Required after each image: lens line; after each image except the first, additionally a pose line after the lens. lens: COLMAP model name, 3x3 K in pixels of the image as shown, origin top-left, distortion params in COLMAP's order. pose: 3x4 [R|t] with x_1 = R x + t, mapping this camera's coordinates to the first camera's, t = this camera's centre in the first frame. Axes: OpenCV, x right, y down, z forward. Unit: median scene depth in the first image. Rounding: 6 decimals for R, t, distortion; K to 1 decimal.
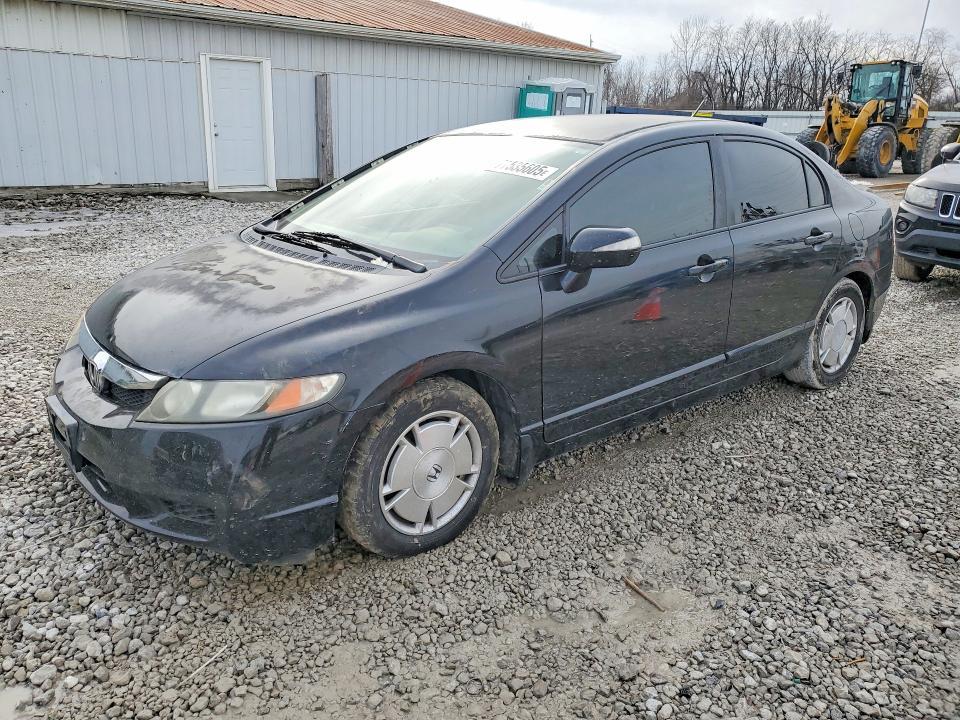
lens RADIAL K [[721.4, 0, 480.0], [0, 721.4, 360.0], [0, 0, 1]] dist [-0.006145, -0.000425]
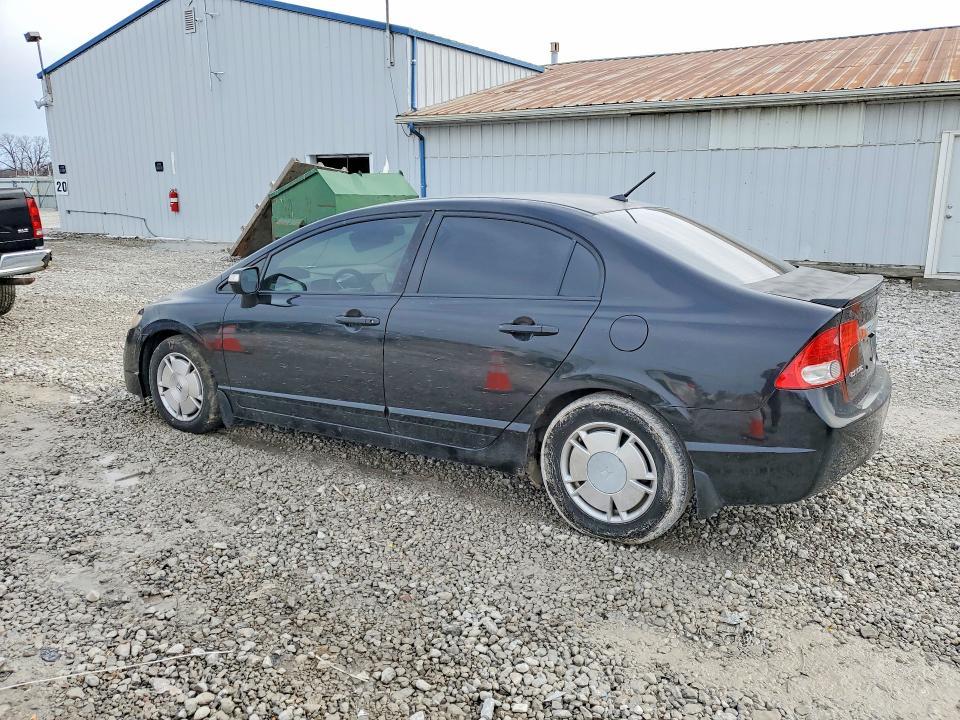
lens RADIAL K [[721.4, 0, 480.0], [0, 721.4, 360.0], [0, 0, 1]] dist [-0.006145, -0.000425]
pose [[0.346020, 0.180836, -0.920635, 0.308258], [-0.279963, 0.956447, 0.082646, -0.046112], [0.895484, 0.229146, 0.381577, 0.155801]]
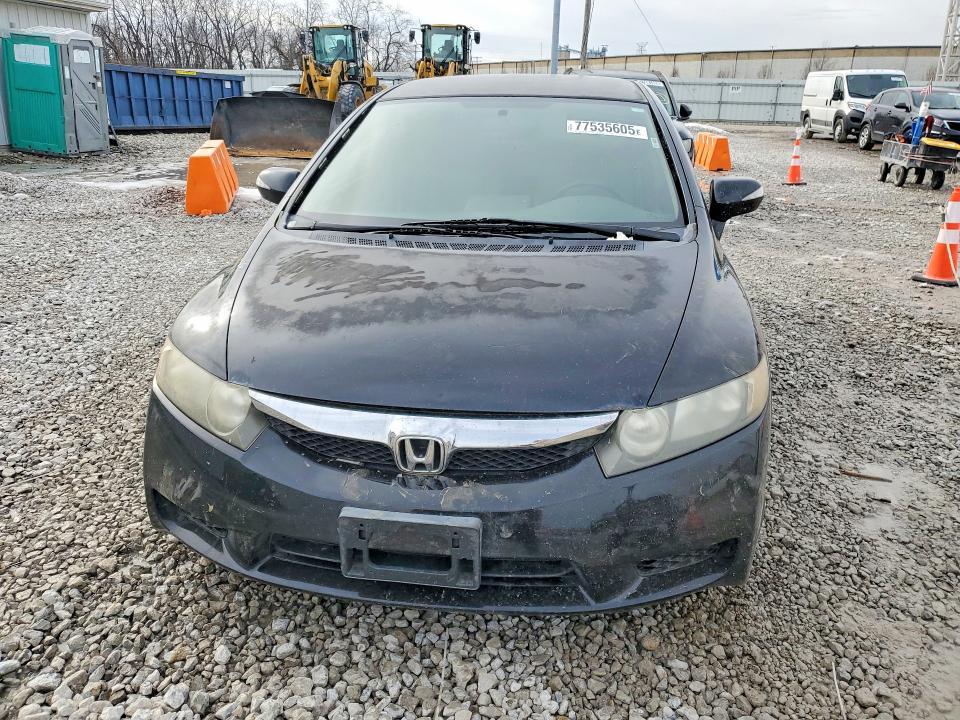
lens RADIAL K [[712.6, 0, 477.3], [0, 712.6, 338.4], [0, 0, 1]] dist [0.000790, 0.001337]
pose [[0.744740, -0.224046, 0.628622, -0.147858], [0.205868, 0.973150, 0.102942, -0.024474], [-0.634807, 0.052748, 0.770868, 0.072110]]
